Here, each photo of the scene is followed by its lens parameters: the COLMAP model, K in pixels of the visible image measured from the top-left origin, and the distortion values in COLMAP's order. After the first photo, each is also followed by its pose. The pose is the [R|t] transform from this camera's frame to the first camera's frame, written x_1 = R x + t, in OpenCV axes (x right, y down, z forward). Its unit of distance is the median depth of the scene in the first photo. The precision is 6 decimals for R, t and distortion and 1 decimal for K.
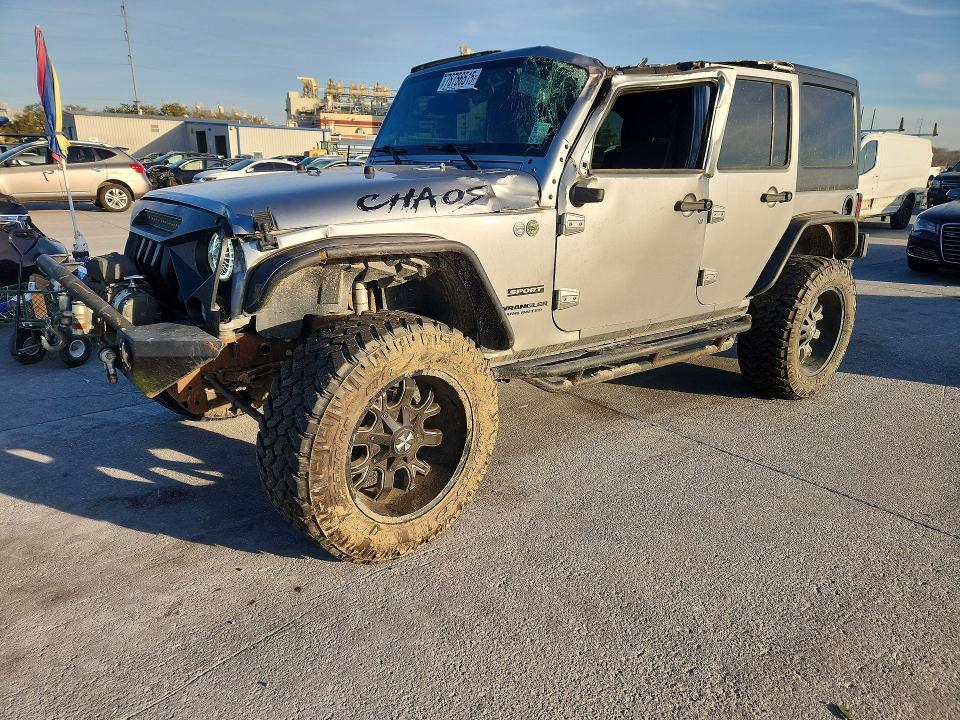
lens RADIAL K [[676.0, 0, 480.0], [0, 676.0, 360.0], [0, 0, 1]] dist [0.030010, -0.002263]
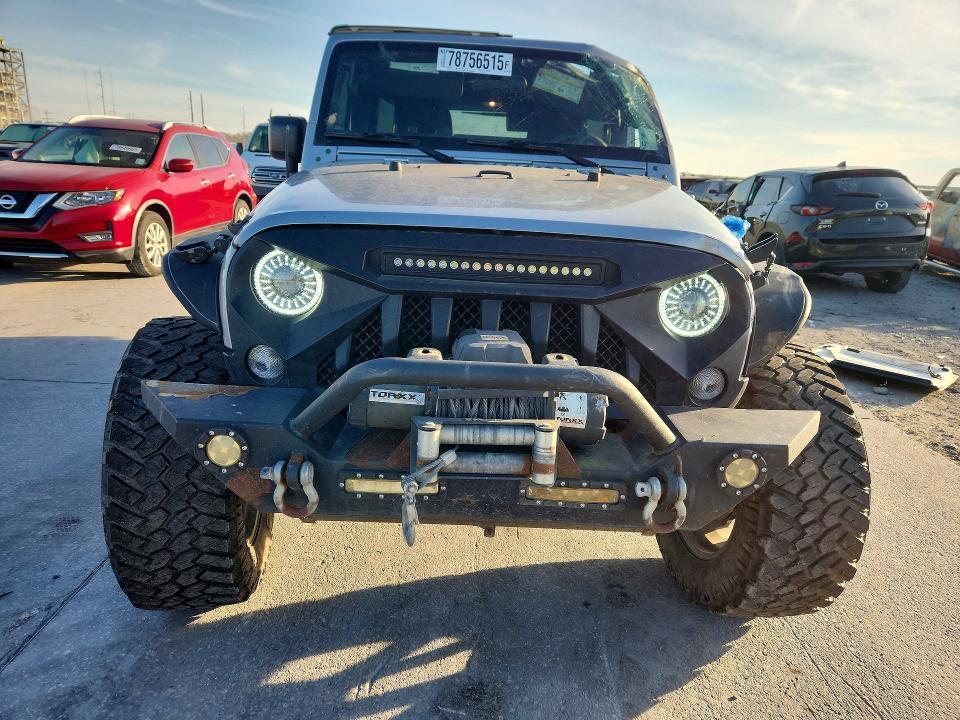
lens RADIAL K [[676.0, 0, 480.0], [0, 676.0, 360.0], [0, 0, 1]] dist [0.030010, -0.002263]
pose [[0.582336, -0.197033, 0.788710, -0.790751], [0.163490, 0.978747, 0.123796, -0.163979], [-0.796339, 0.056855, 0.602173, 0.540692]]
